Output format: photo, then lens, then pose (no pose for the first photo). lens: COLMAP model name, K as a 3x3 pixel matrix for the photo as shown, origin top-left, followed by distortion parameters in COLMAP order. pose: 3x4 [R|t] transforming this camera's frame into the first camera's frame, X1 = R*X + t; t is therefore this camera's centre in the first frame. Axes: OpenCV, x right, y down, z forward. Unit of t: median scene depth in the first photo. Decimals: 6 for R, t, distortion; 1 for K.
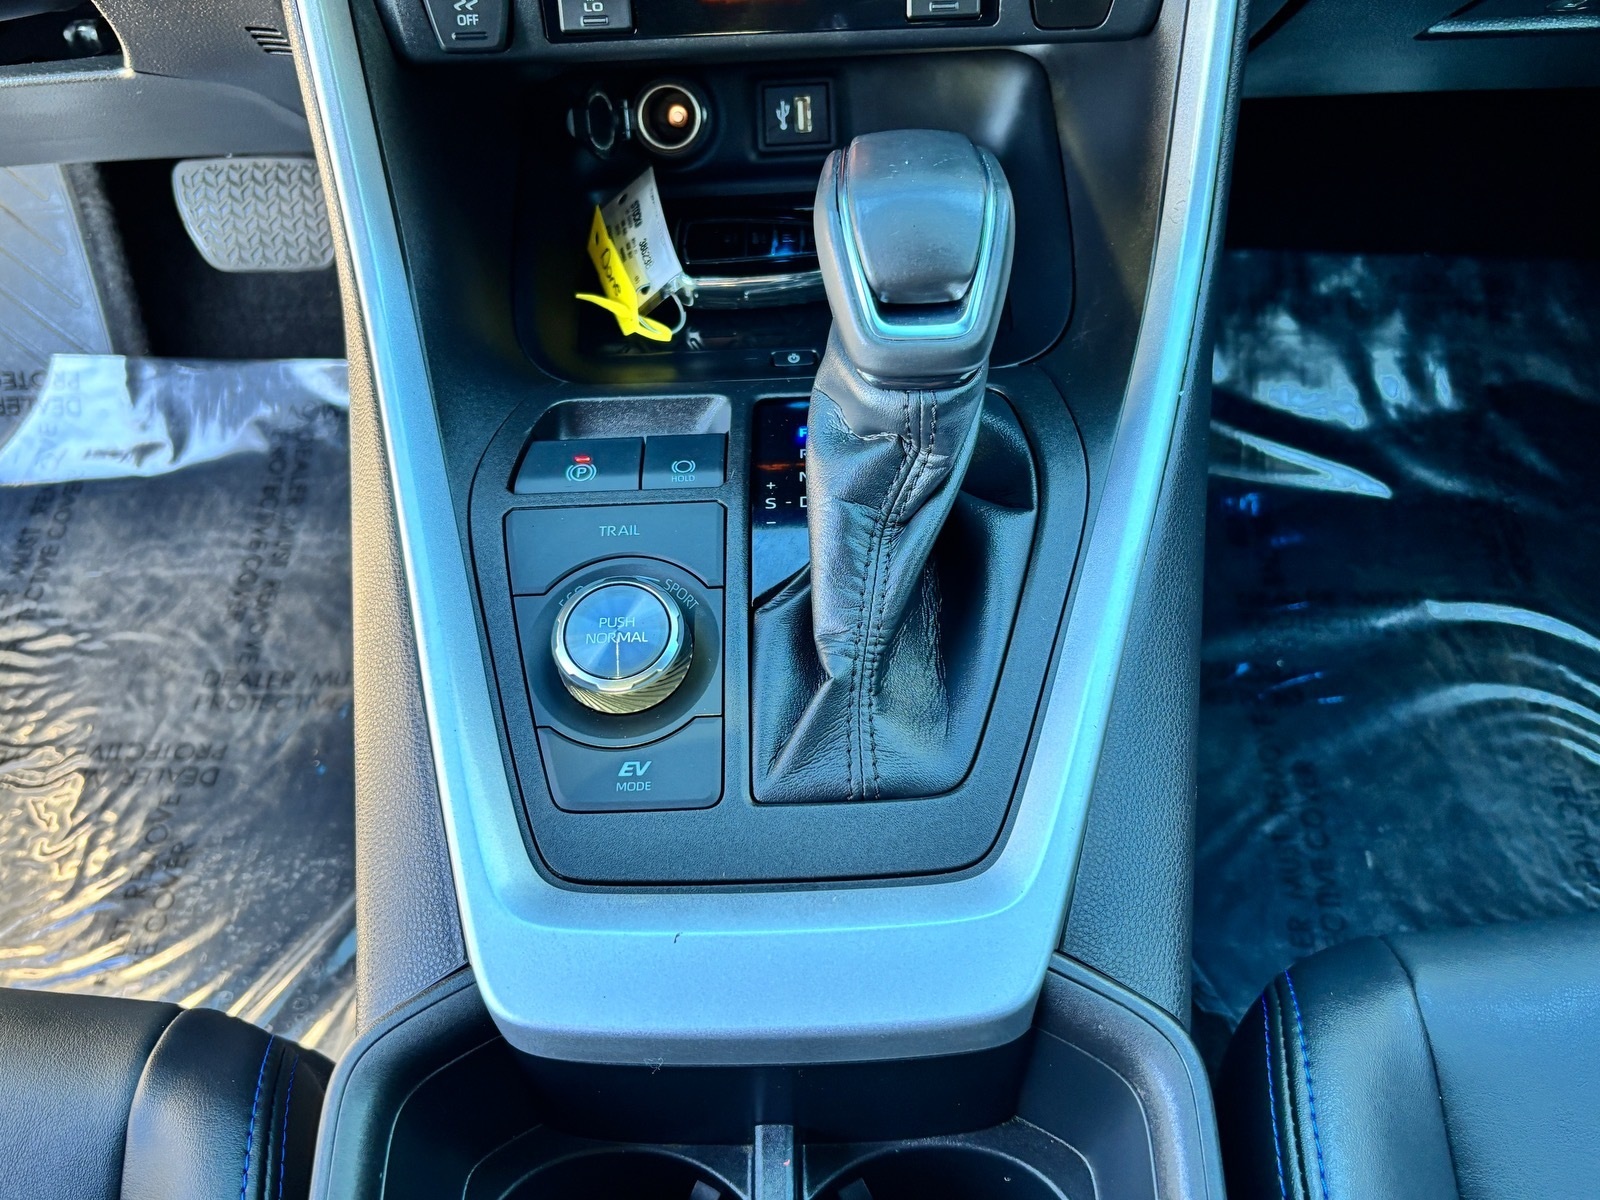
lens RADIAL K [[1361.2, 0, 797.0], [0, 1361.2, 617.3], [0, 0, 1]] dist [0.009019, -0.032196]
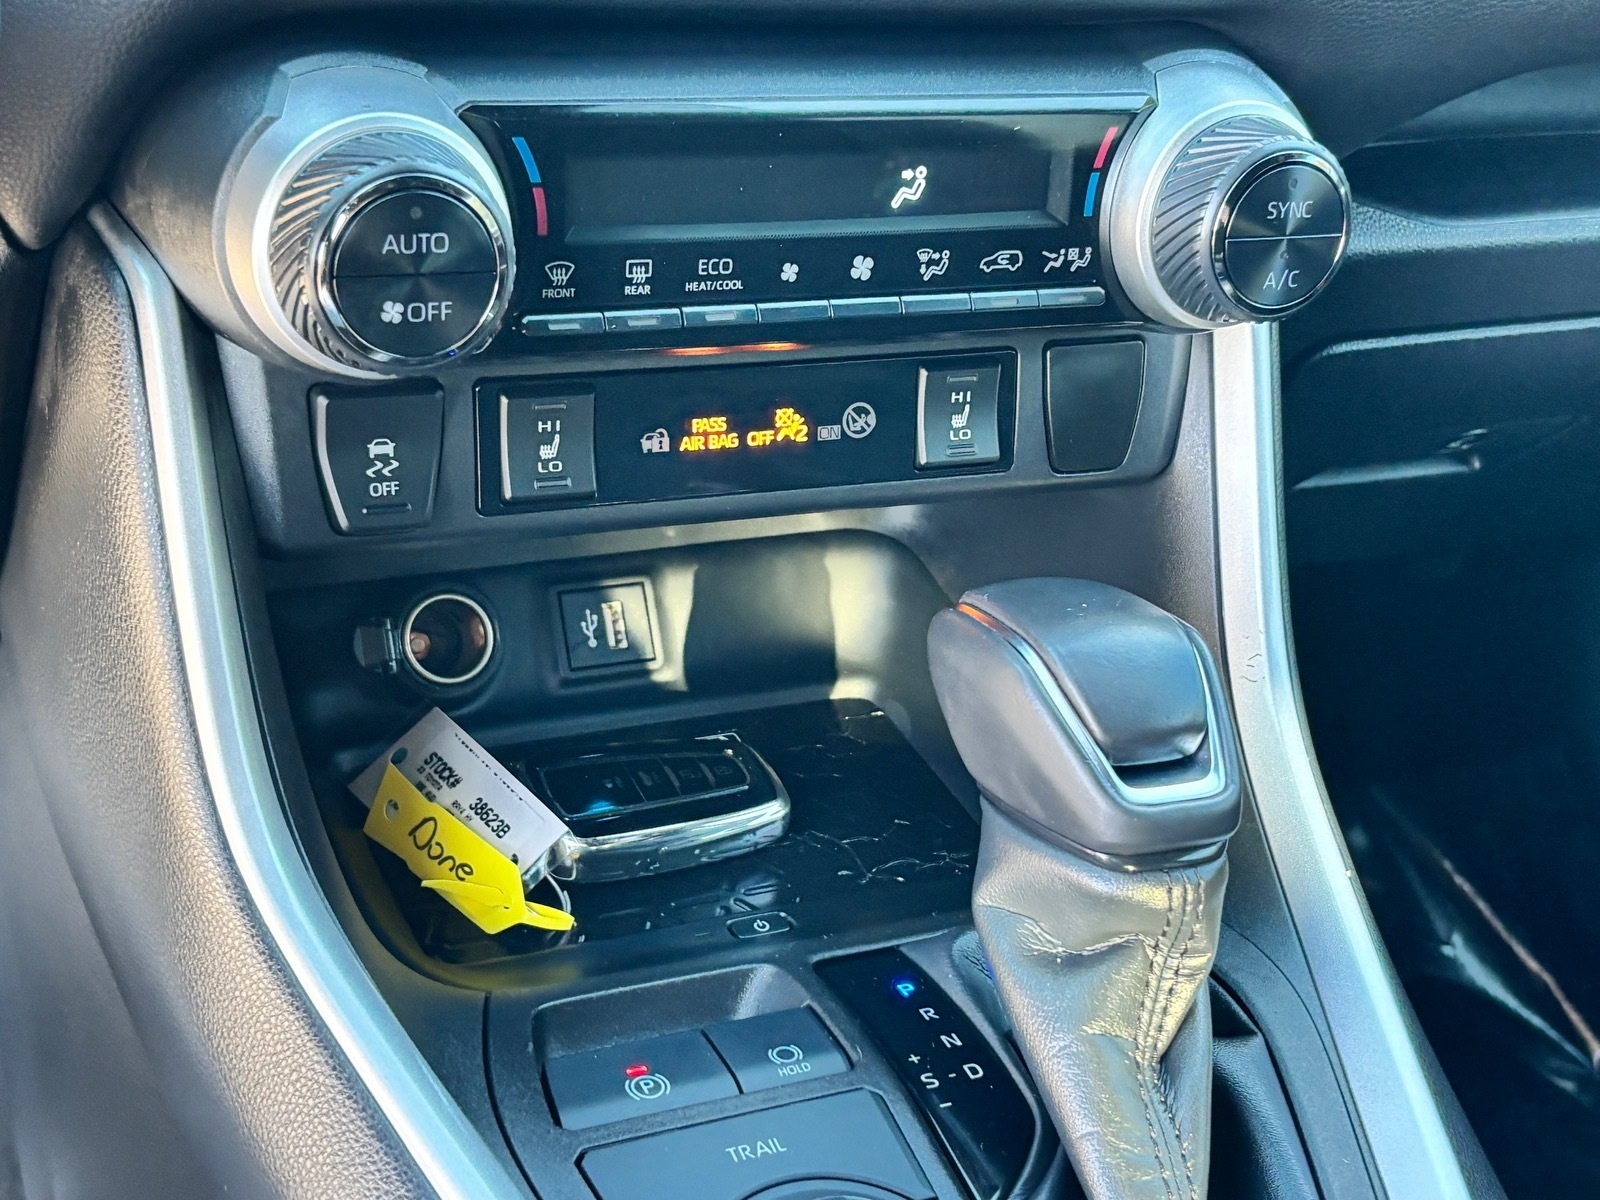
lens RADIAL K [[2349.1, 0, 774.1], [0, 2349.1, 615.5], [0, 0, 1]] dist [0.121684, 0.000000]
pose [[0.902974, -0.061023, 0.425341, -0.449028], [0.227456, 0.907690, -0.352651, 0.082464], [-0.364557, 0.415181, 0.833500, -0.065739]]
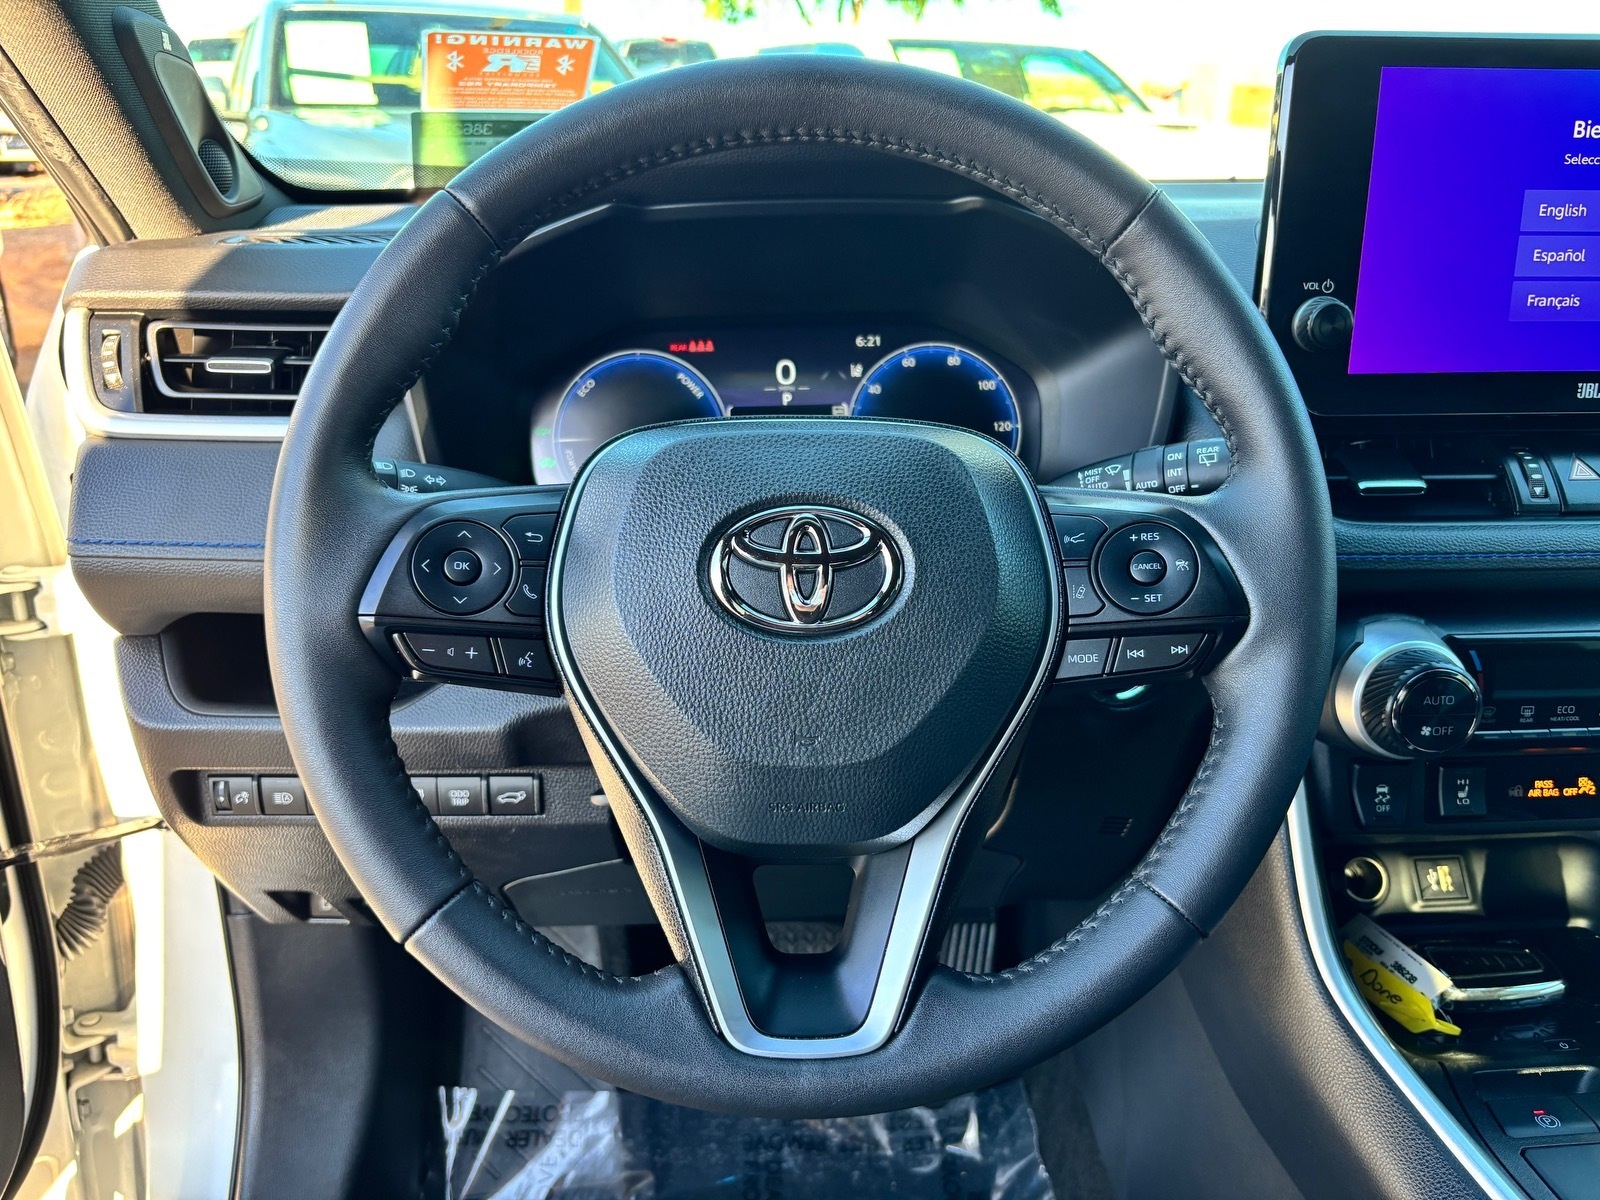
lens RADIAL K [[1217.6, 0, 800.9], [0, 1217.6, 612.0], [0, 0, 1]] dist [0.033931, -0.051732]
pose [[0.998330, 0.017714, 0.054989, -0.742977], [0.016490, 0.824867, -0.565086, 0.111543], [-0.055368, 0.565049, 0.823197, -0.169992]]
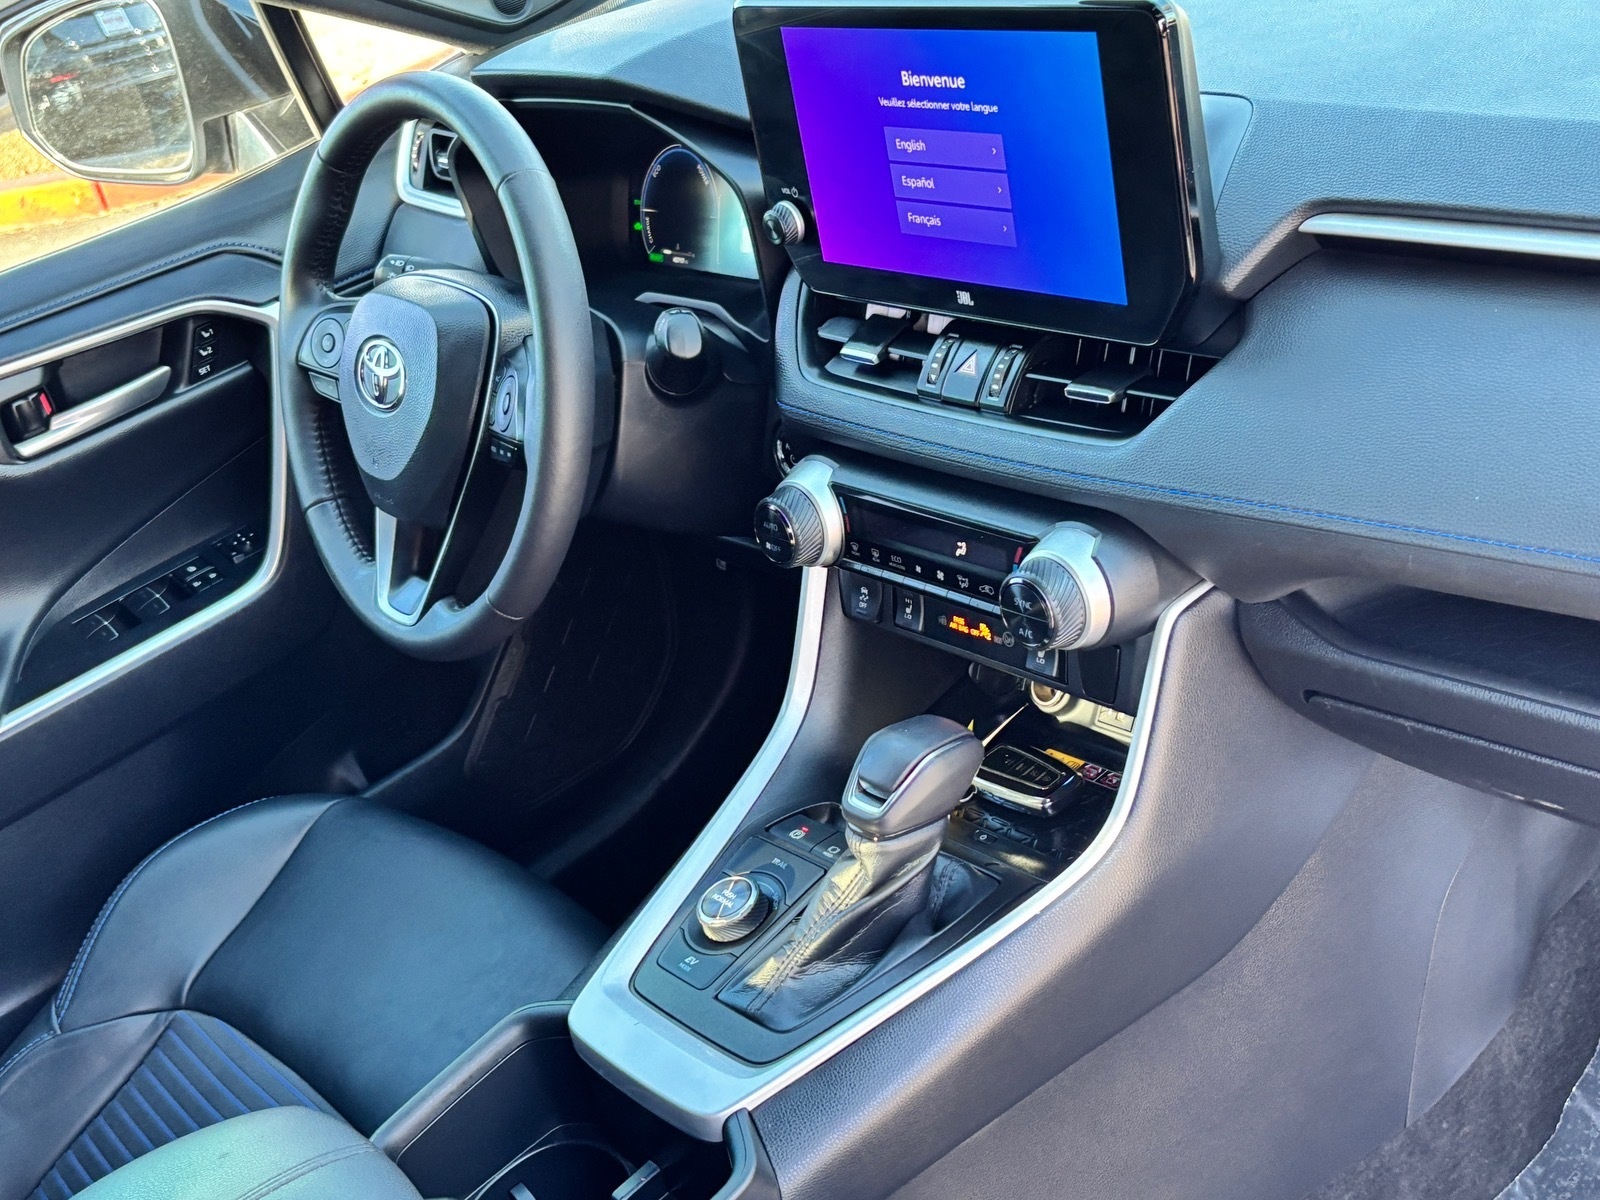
lens RADIAL K [[1965.0, 0, 807.4], [0, 1965.0, 616.4], [0, 0, 1]] dist [0.111856, 0.000000]
pose [[0.640332, 0.262873, -0.721715, 1.319661], [-0.467877, 0.878664, -0.095078, -0.091934], [0.609152, 0.398556, 0.685629, -0.733715]]
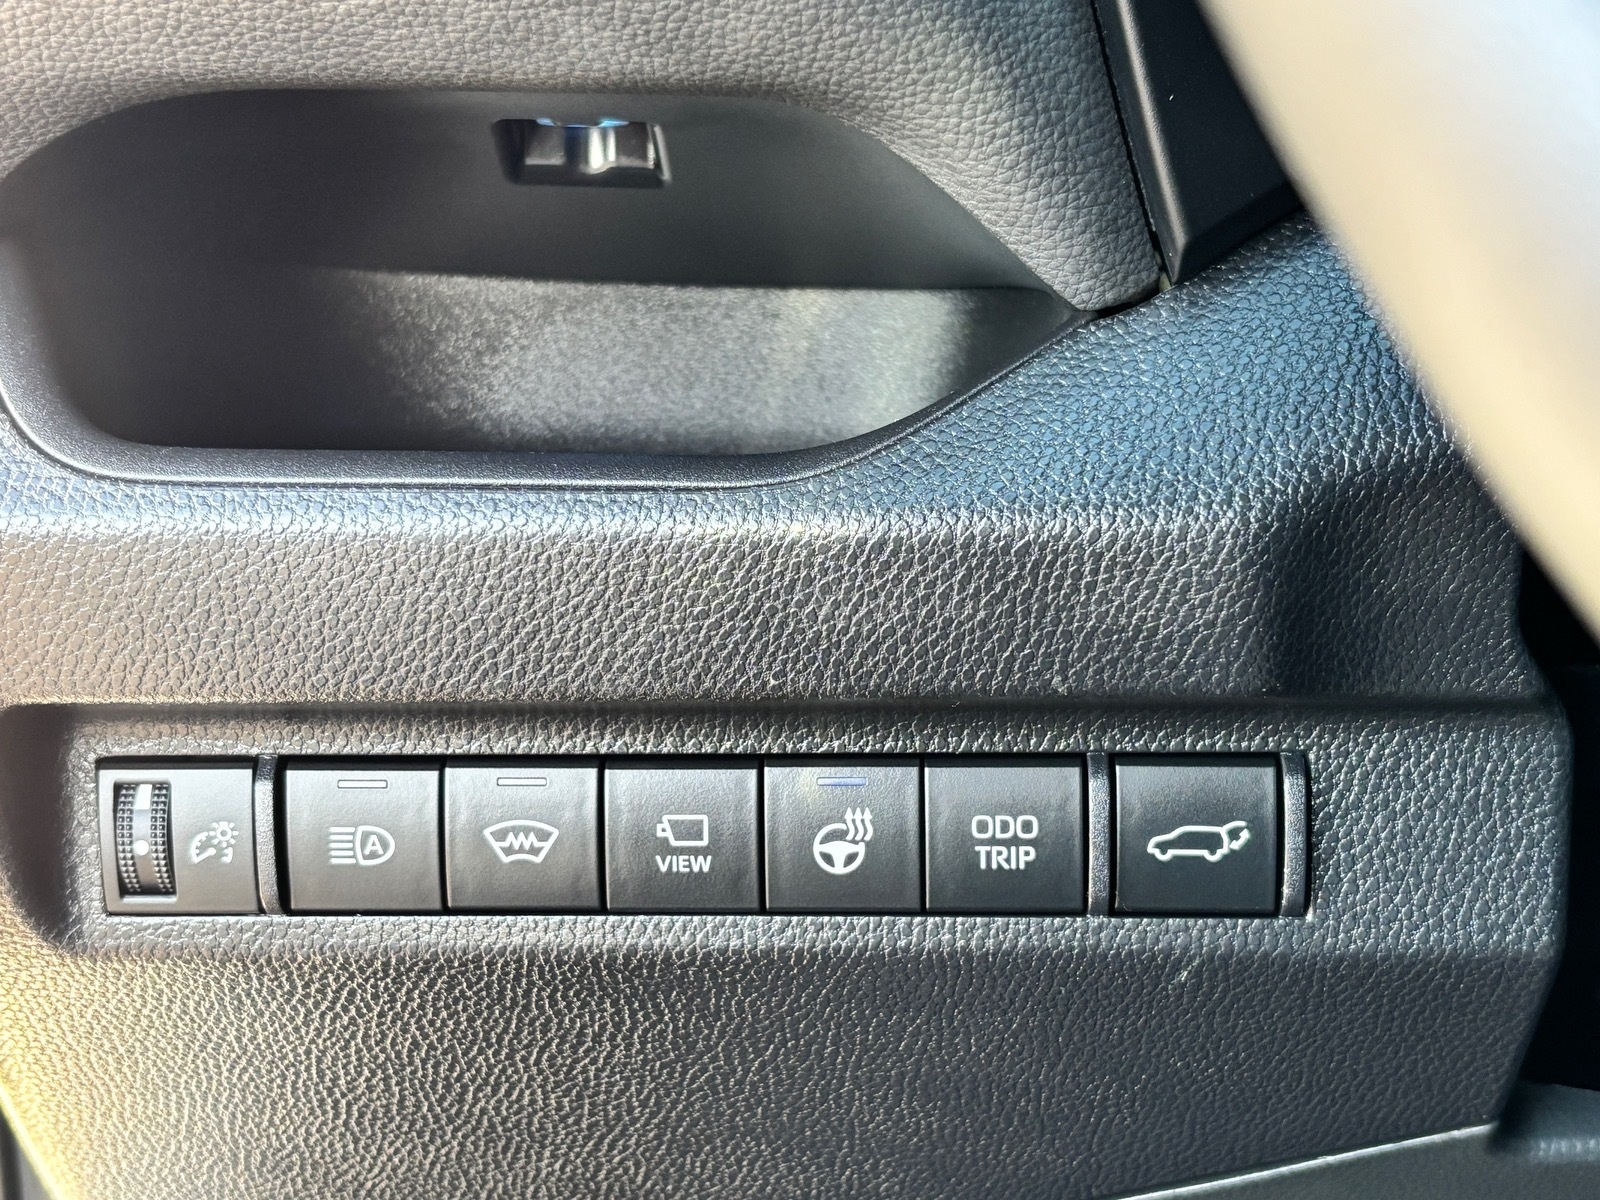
lens RADIAL K [[2273.7, 0, 799.5], [0, 2273.7, 599.4], [0, 0, 1]] dist [-0.049104, 0.000000]
pose [[0.999778, 0.018253, 0.010483, -1.055497], [-0.005999, 0.724443, -0.689309, -0.045991], [-0.020176, 0.689093, 0.724392, 0.431416]]
